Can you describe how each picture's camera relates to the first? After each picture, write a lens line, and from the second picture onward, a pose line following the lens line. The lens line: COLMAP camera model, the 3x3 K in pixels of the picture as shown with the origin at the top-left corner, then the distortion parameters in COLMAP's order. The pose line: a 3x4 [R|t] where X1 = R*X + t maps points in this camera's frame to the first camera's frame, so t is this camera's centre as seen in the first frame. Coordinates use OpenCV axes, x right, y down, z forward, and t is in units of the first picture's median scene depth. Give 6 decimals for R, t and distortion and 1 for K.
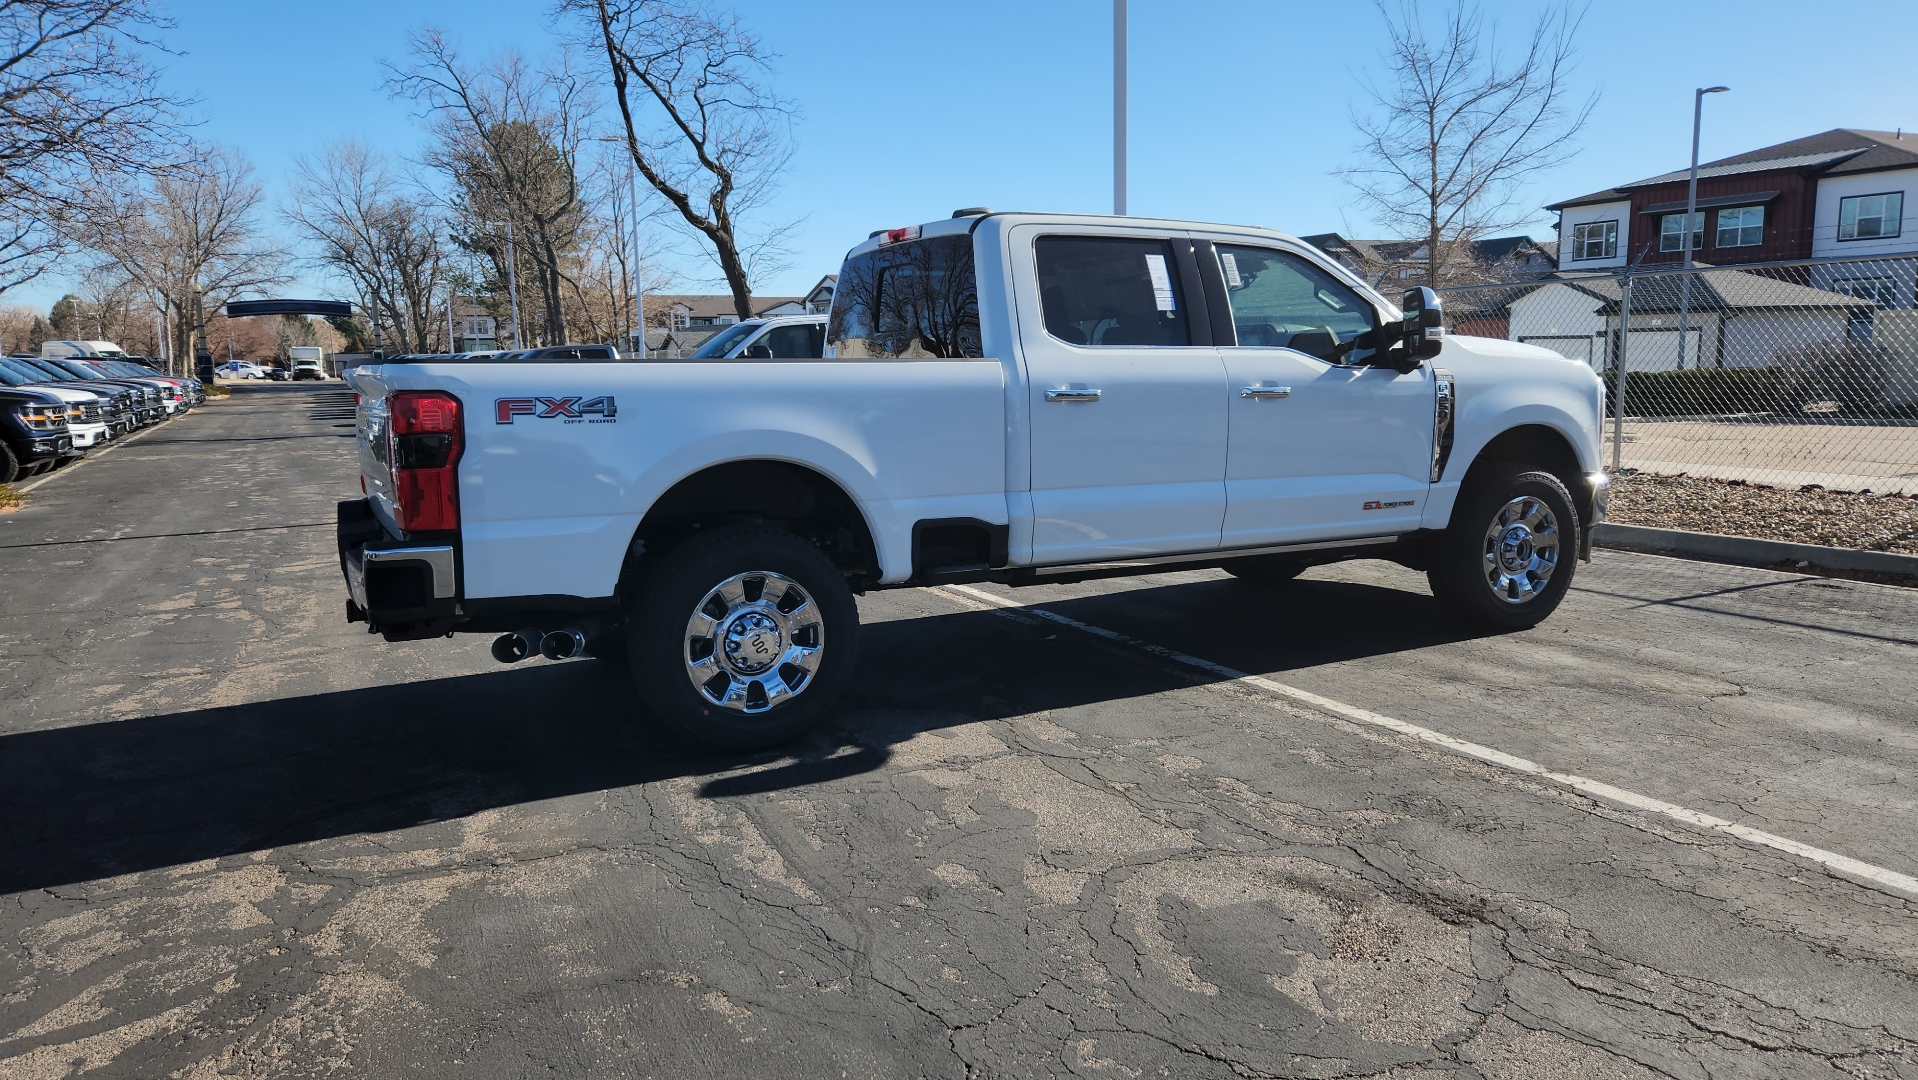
lens RADIAL K [[1292.2, 0, 926.1], [0, 1292.2, 534.6], [0, 0, 1]] dist [0.075997, -0.064112]
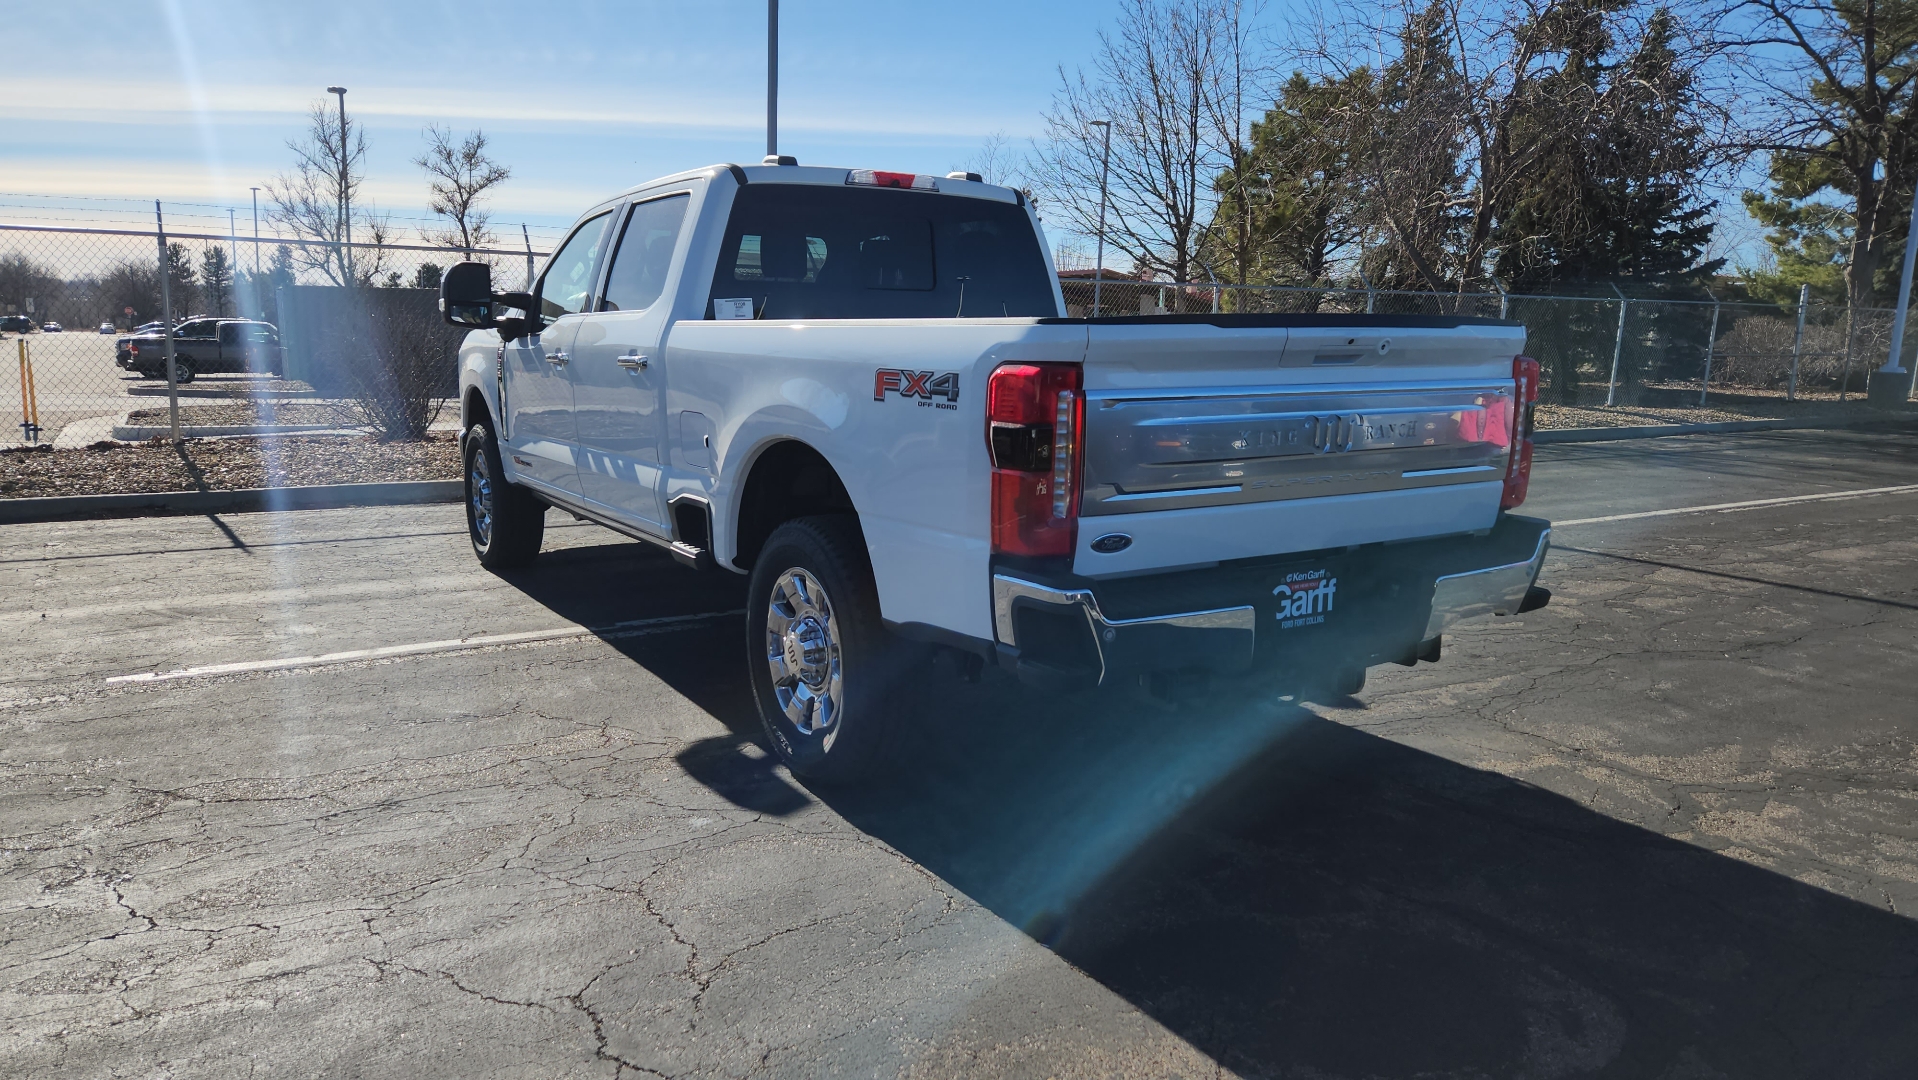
lens RADIAL K [[1275.8, 0, 937.3], [0, 1275.8, 545.9], [0, 0, 1]] dist [0.072767, -0.056641]
pose [[-0.098371, -0.148617, 0.983990, -1.037977], [0.114155, 0.980573, 0.159513, -0.138729], [-0.988581, 0.128019, -0.079494, 1.210367]]
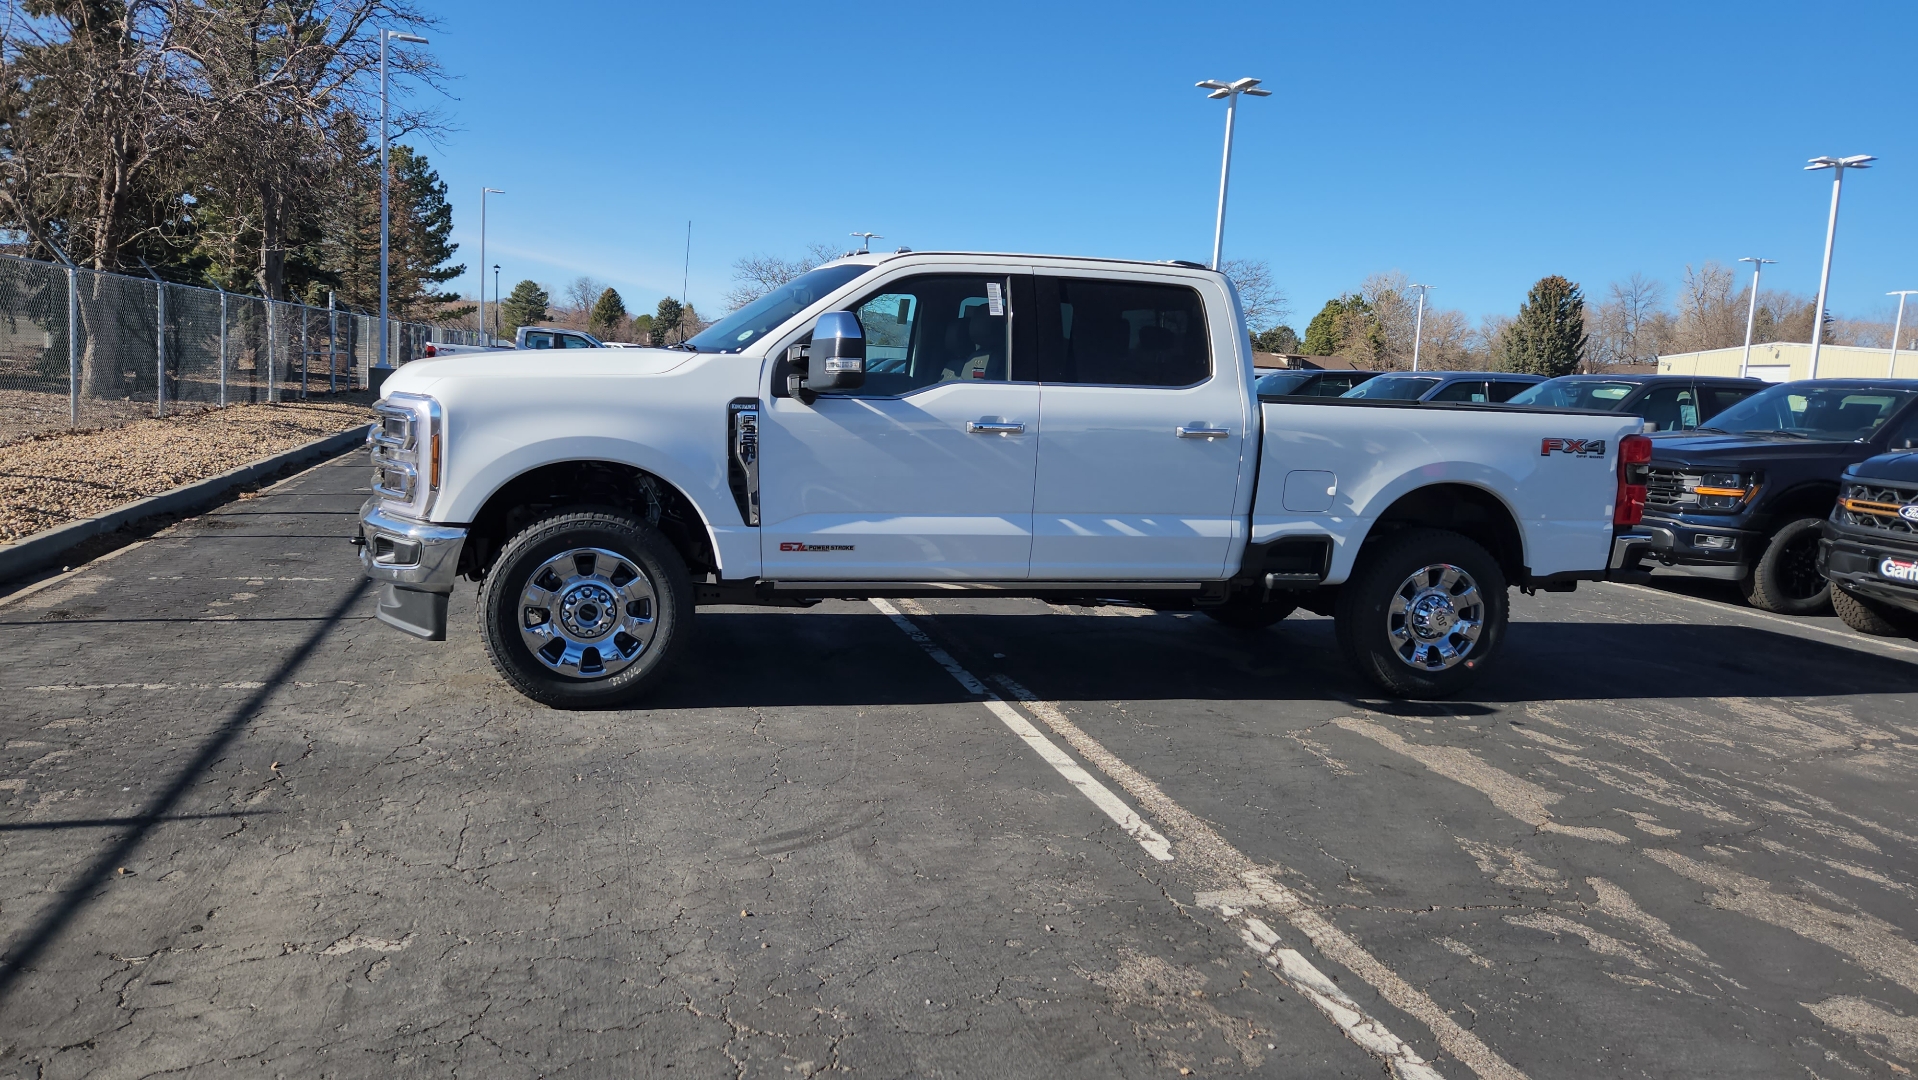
lens RADIAL K [[1265.3, 0, 928.8], [0, 1265.3, 535.0], [0, 0, 1]] dist [0.079843, -0.063237]
pose [[-0.980174, -0.059440, 0.189013, -0.039685], [-0.010886, 0.968656, 0.248166, -0.331062], [-0.197840, 0.241188, -0.950099, 2.454144]]
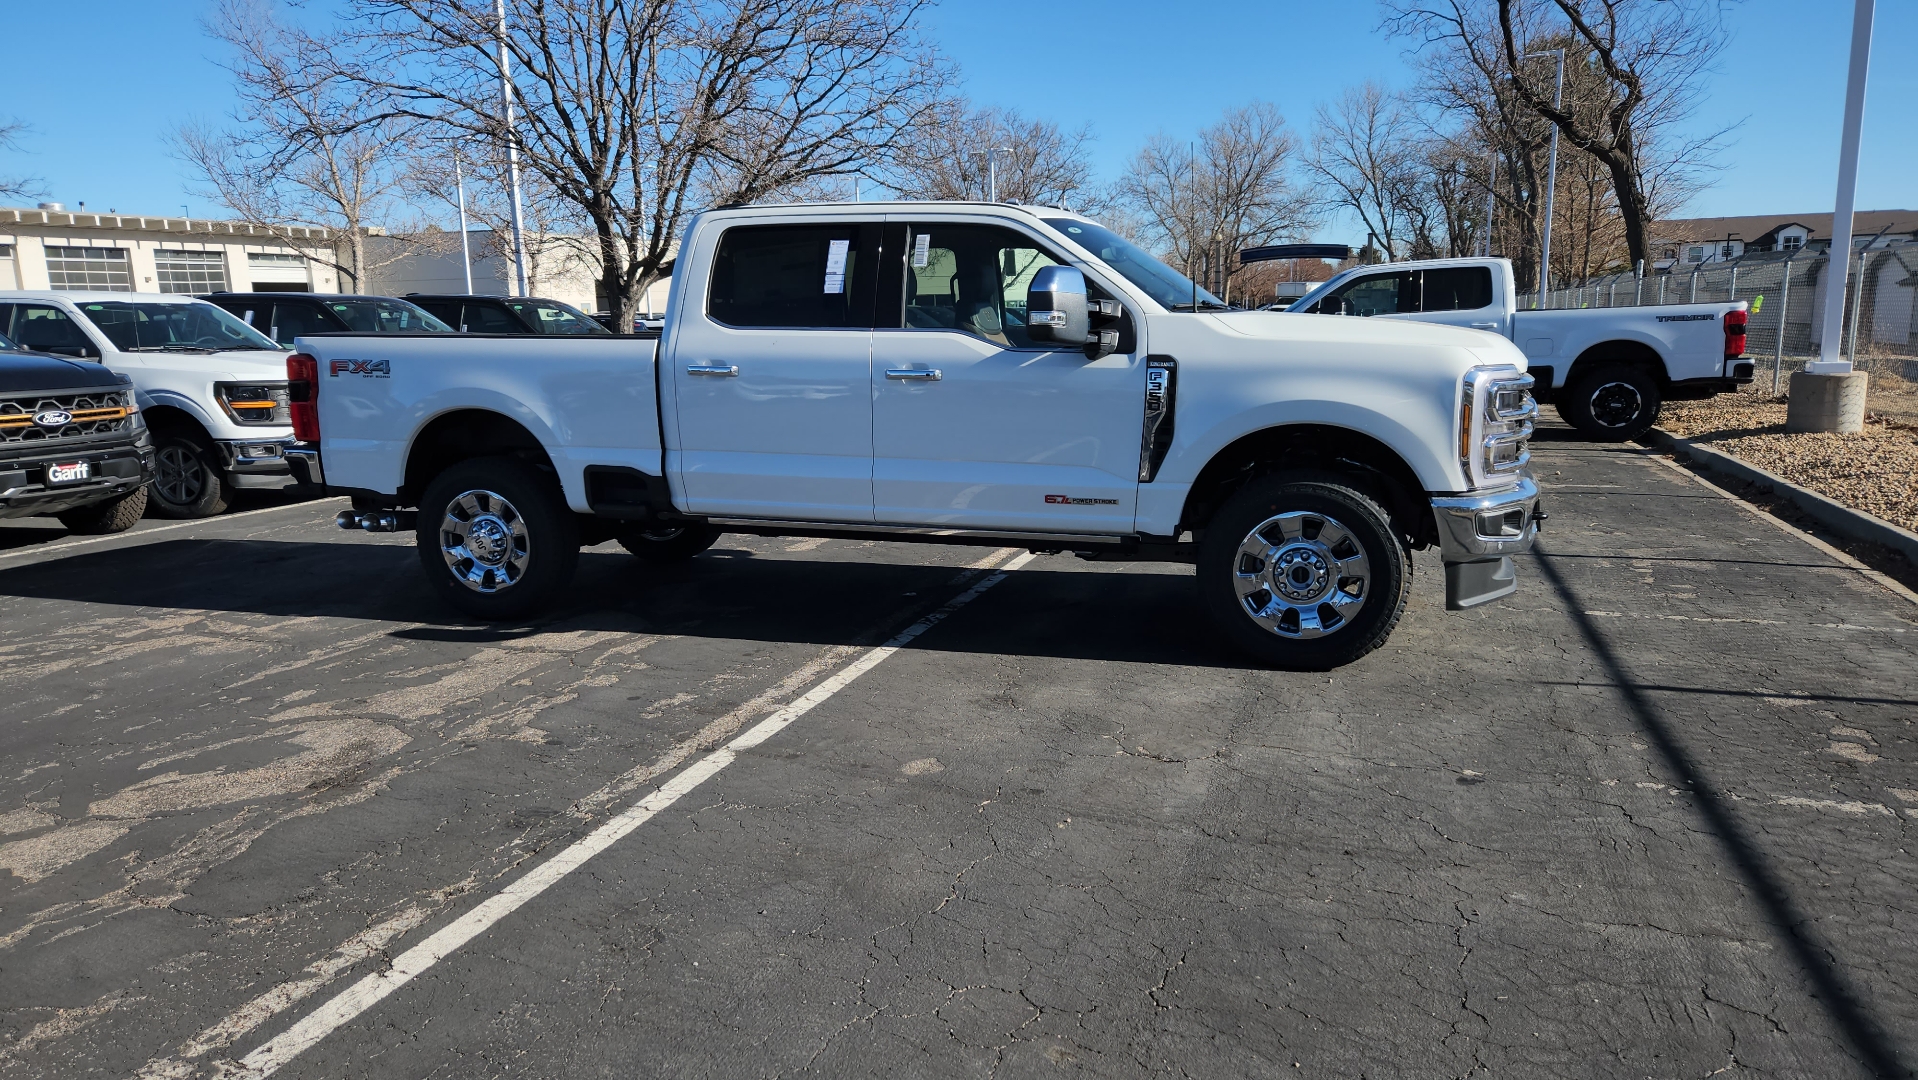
lens RADIAL K [[1292.6, 0, 923.9], [0, 1292.6, 562.2], [0, 0, 1]] dist [0.075093, -0.061214]
pose [[0.701815, 0.138681, -0.698729, 1.079400], [-0.090665, 0.990280, 0.105481, -0.077625], [0.706566, -0.010678, 0.707567, 0.312150]]
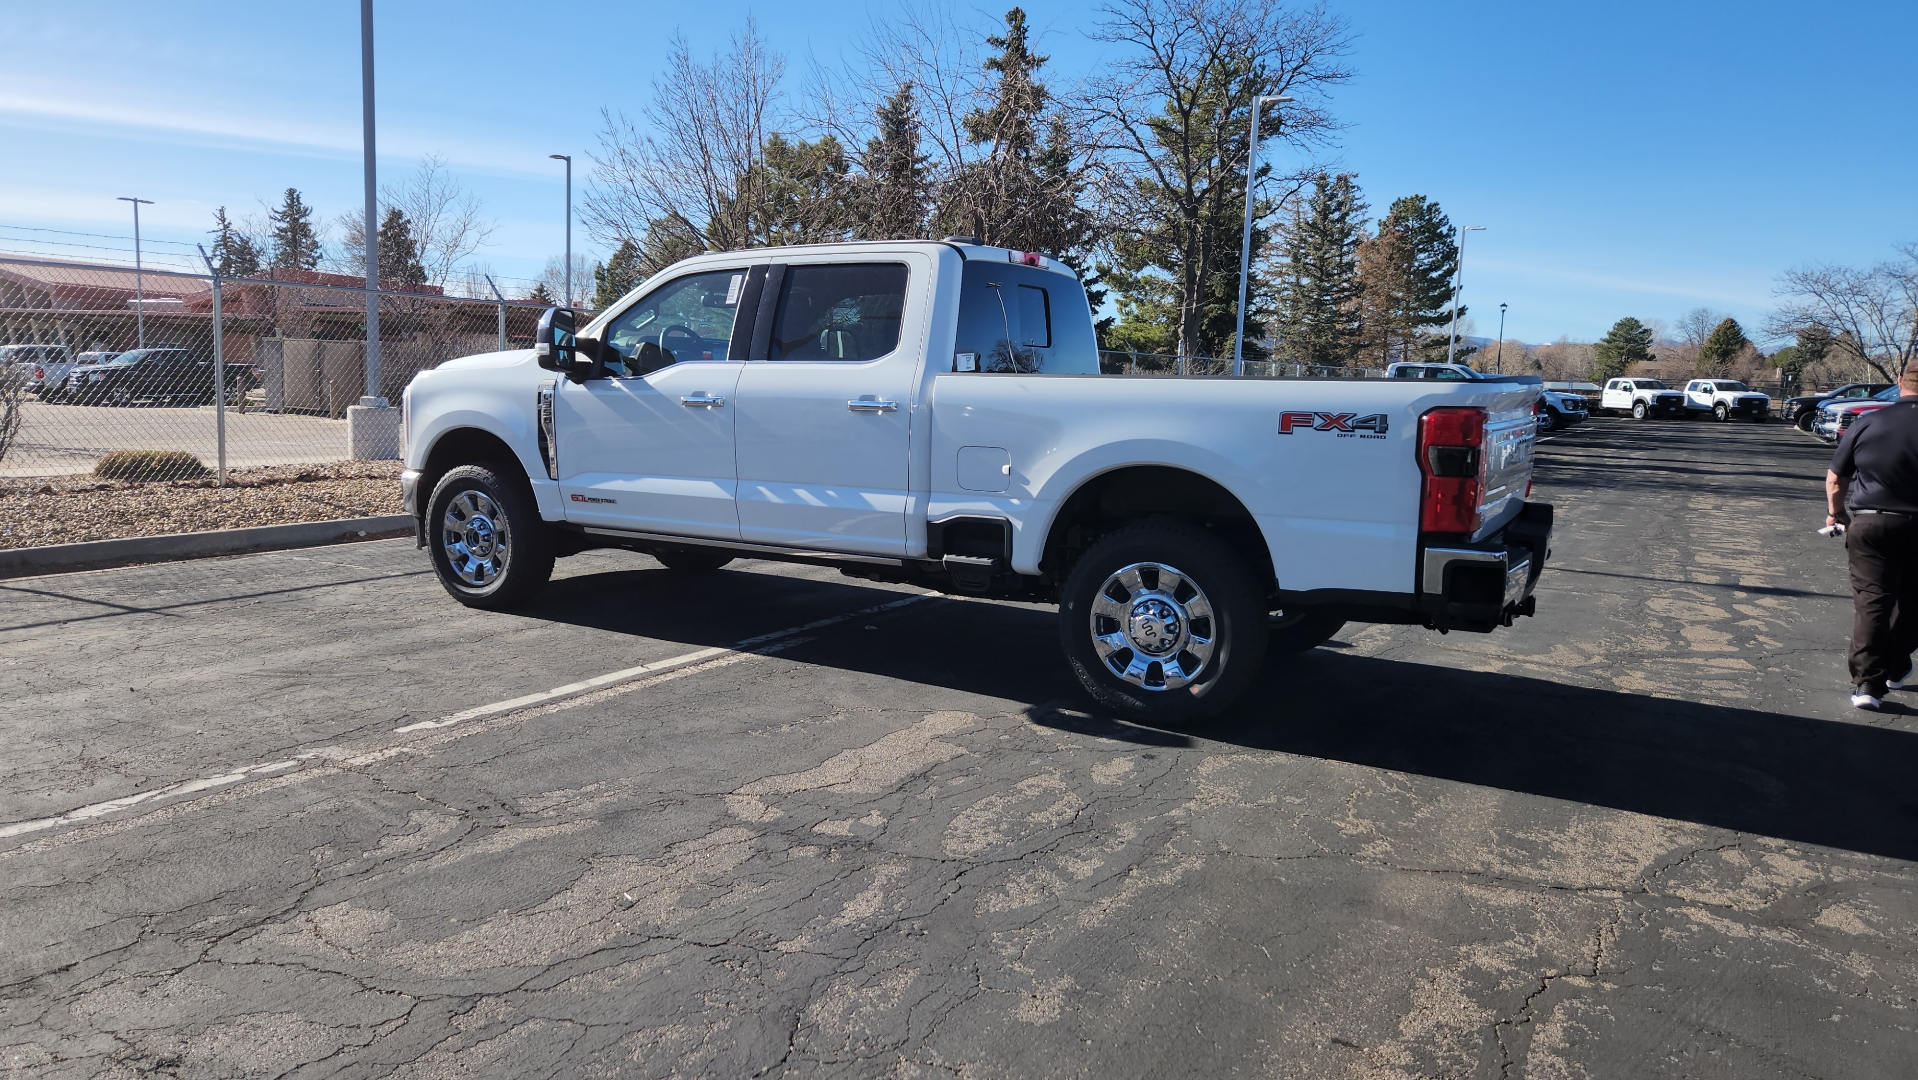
lens RADIAL K [[1265.3, 0, 928.8], [0, 1265.3, 535.0], [0, 0, 1]] dist [0.079843, -0.063237]
pose [[-0.540594, -0.099895, 0.835332, -1.016293], [0.092489, 0.979850, 0.177033, -0.226626], [-0.836184, 0.172962, -0.520461, 1.891249]]
